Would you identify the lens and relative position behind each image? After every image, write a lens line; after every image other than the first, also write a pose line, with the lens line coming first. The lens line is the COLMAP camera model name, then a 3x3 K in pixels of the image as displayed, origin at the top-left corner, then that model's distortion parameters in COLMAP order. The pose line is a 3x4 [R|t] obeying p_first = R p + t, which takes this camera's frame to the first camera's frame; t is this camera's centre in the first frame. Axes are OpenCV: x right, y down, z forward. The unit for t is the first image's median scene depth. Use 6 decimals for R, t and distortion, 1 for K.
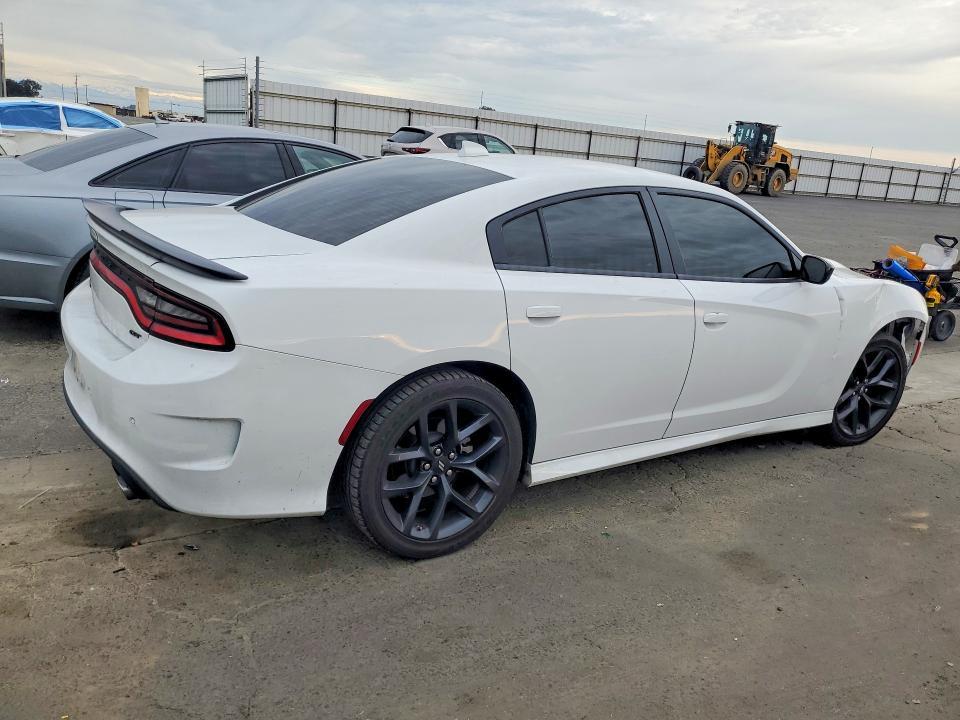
lens RADIAL K [[737.7, 0, 469.1], [0, 737.7, 360.7], [0, 0, 1]] dist [0.012743, 0.005949]
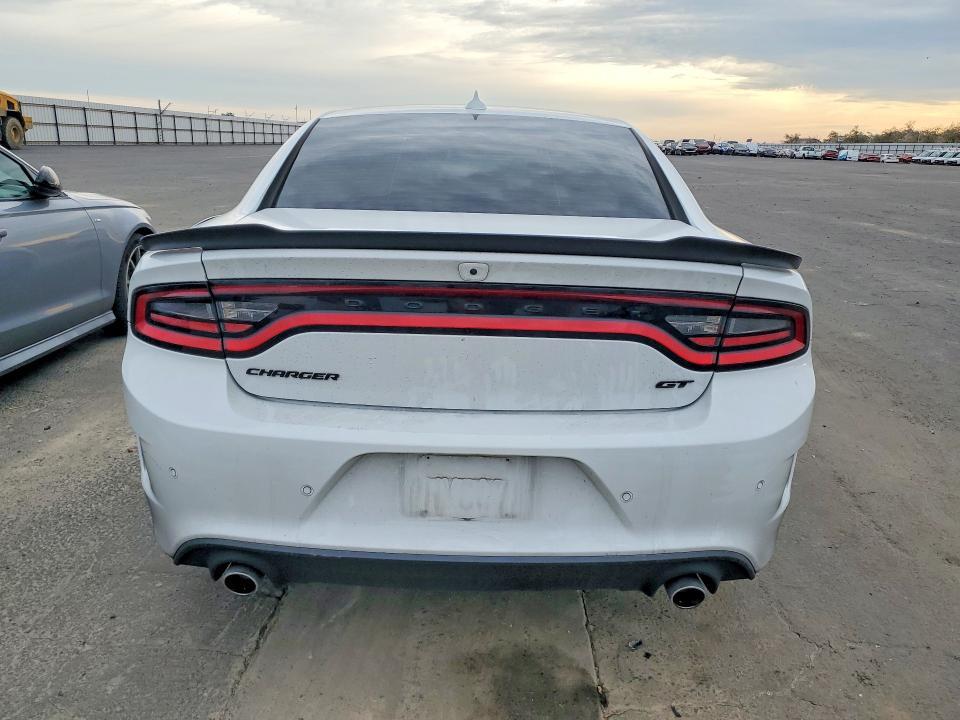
lens RADIAL K [[737.7, 0, 469.1], [0, 737.7, 360.7], [0, 0, 1]] dist [0.012743, 0.005949]
pose [[0.561136, -0.308541, 0.768068, -0.053731], [0.255467, 0.947184, 0.193853, -0.011880], [-0.787313, 0.087438, 0.610321, 0.036060]]
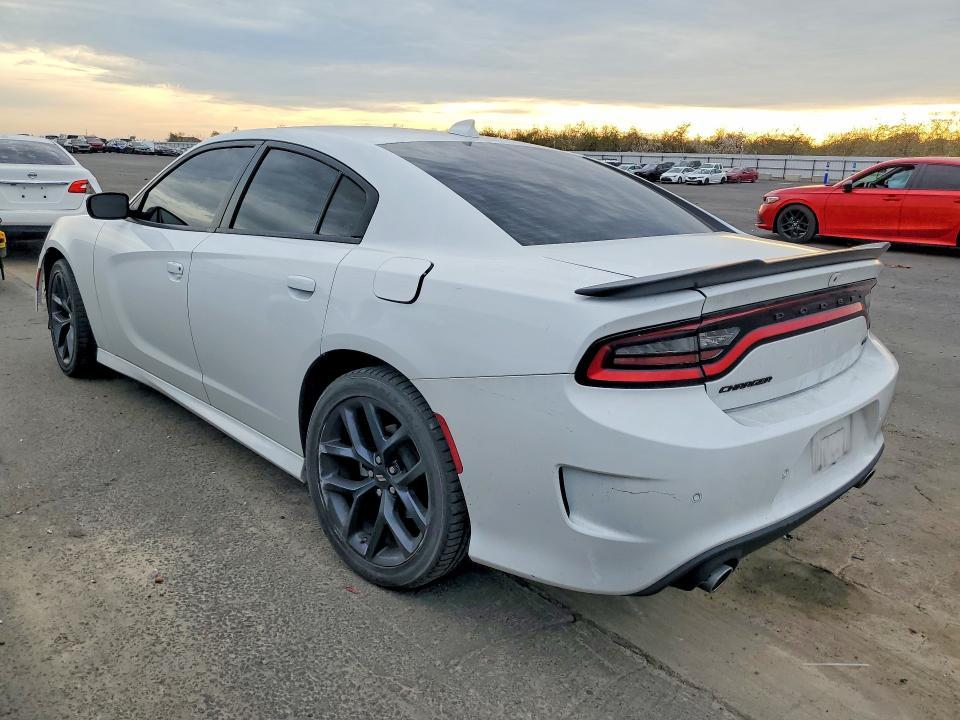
lens RADIAL K [[740.0, 0, 479.4], [0, 740.0, 375.2], [0, 0, 1]] dist [0.032963, -0.044005]
pose [[-0.171853, -0.366286, 0.914495, -0.066314], [0.220228, 0.890527, 0.398072, -0.026381], [-0.960191, 0.269807, -0.072373, 0.080181]]
